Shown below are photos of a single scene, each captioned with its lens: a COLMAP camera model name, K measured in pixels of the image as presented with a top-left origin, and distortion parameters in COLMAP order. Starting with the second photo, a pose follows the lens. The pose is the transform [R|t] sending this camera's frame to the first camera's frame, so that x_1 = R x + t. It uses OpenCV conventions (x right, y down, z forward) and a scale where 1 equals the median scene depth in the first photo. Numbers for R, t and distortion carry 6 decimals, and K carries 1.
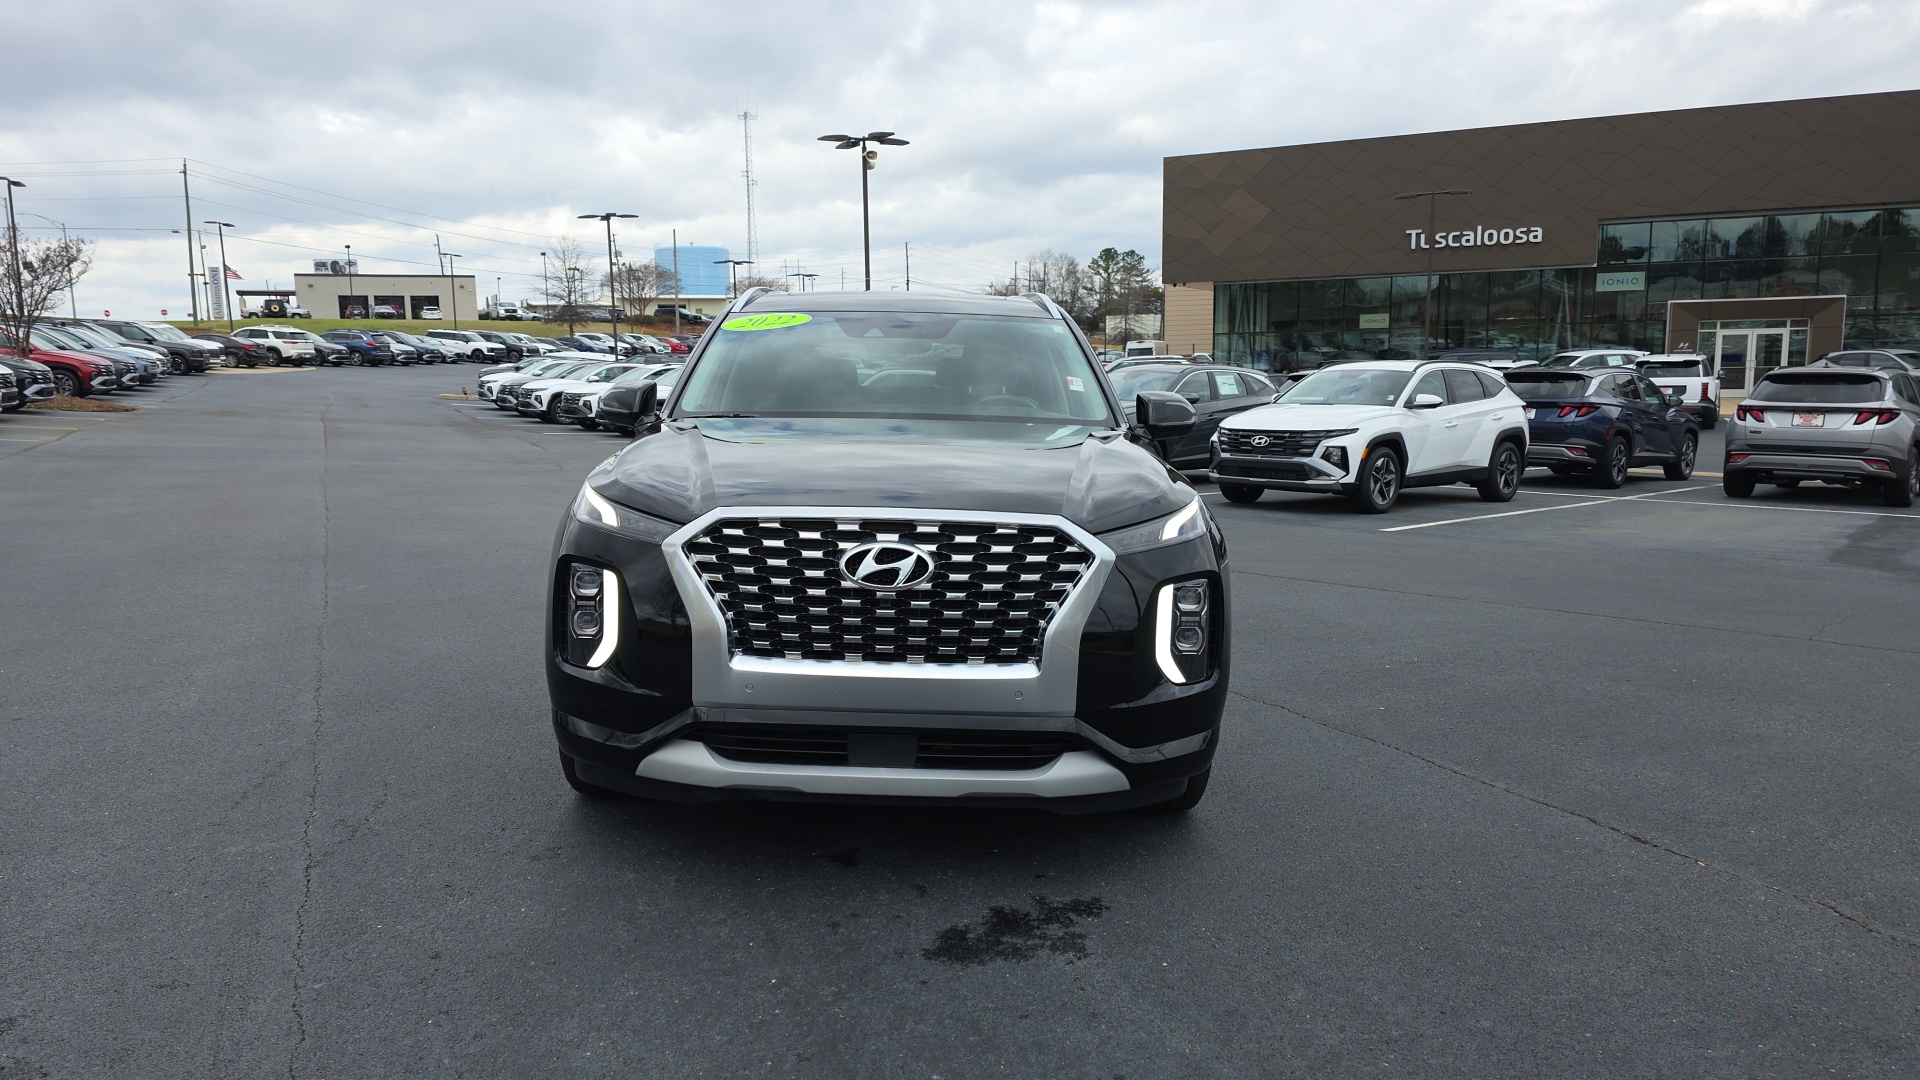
lens RADIAL K [[1322.4, 0, 911.4], [0, 1322.4, 536.6], [0, 0, 1]] dist [0.054963, -0.051184]
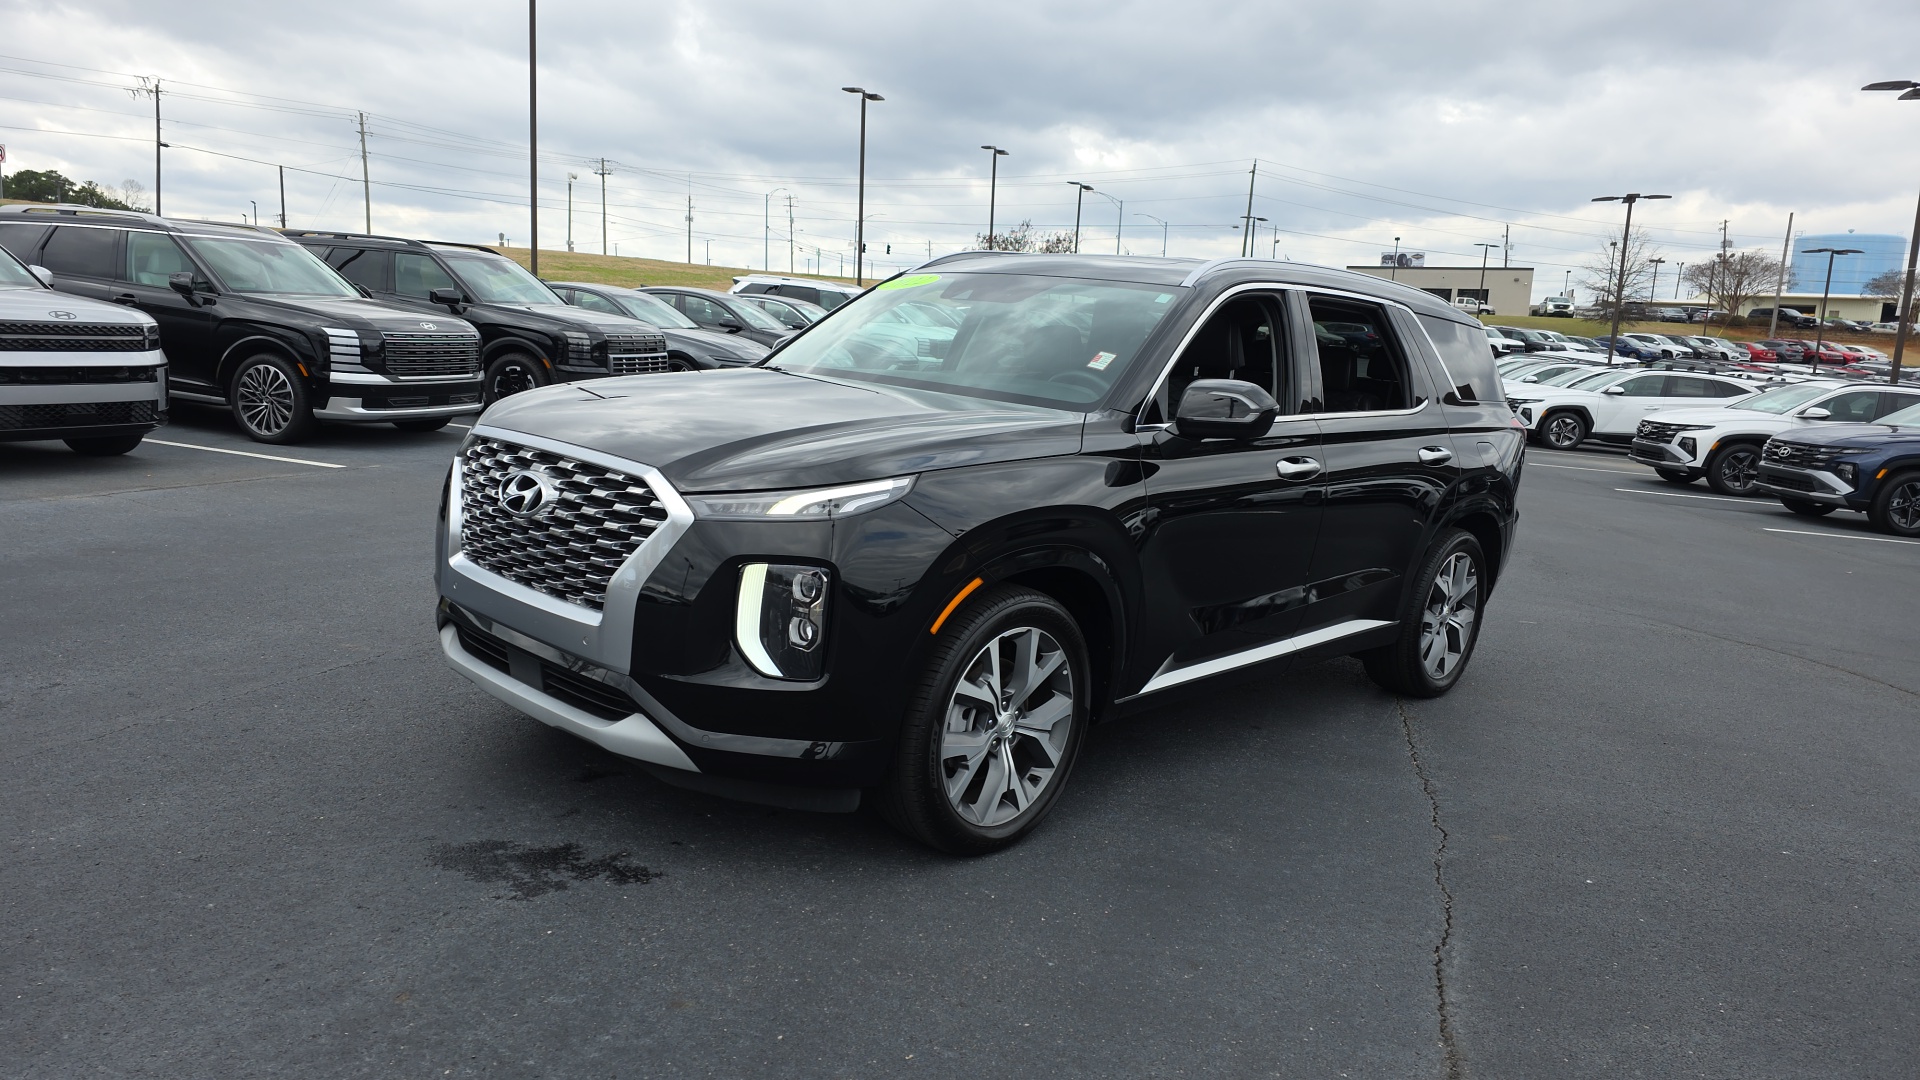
lens RADIAL K [[1354.5, 0, 939.0], [0, 1354.5, 548.0], [0, 0, 1]] dist [0.111361, -0.135583]
pose [[0.696796, 0.153050, -0.700750, 0.112613], [-0.150205, 0.986443, 0.066090, -0.006506], [0.701365, 0.059205, 0.710339, 0.051704]]
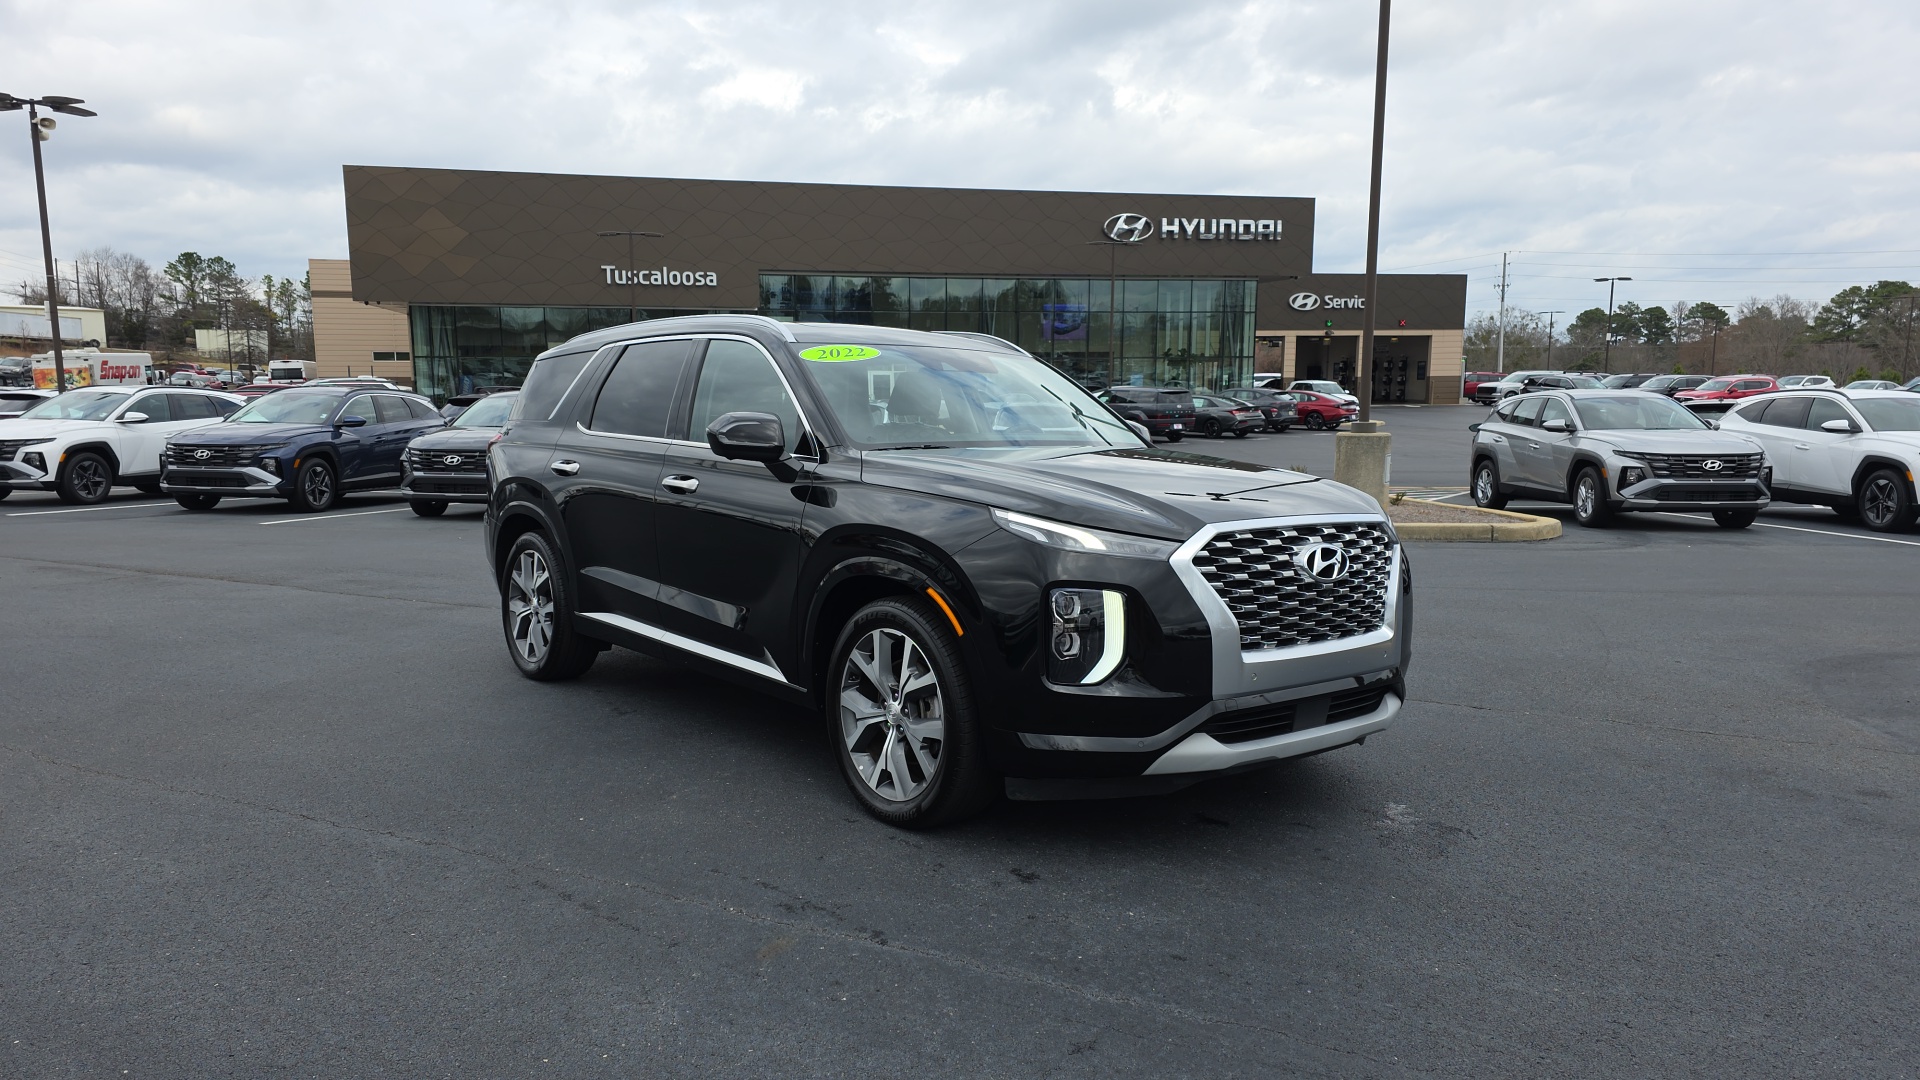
lens RADIAL K [[1291.2, 0, 946.7], [0, 1291.2, 559.2], [0, 0, 1]] dist [0.087119, -0.074118]
pose [[0.754518, -0.078253, 0.651598, -0.122351], [0.077480, 0.996544, 0.029961, -0.005064], [-0.651690, 0.027879, 0.757973, 0.035019]]
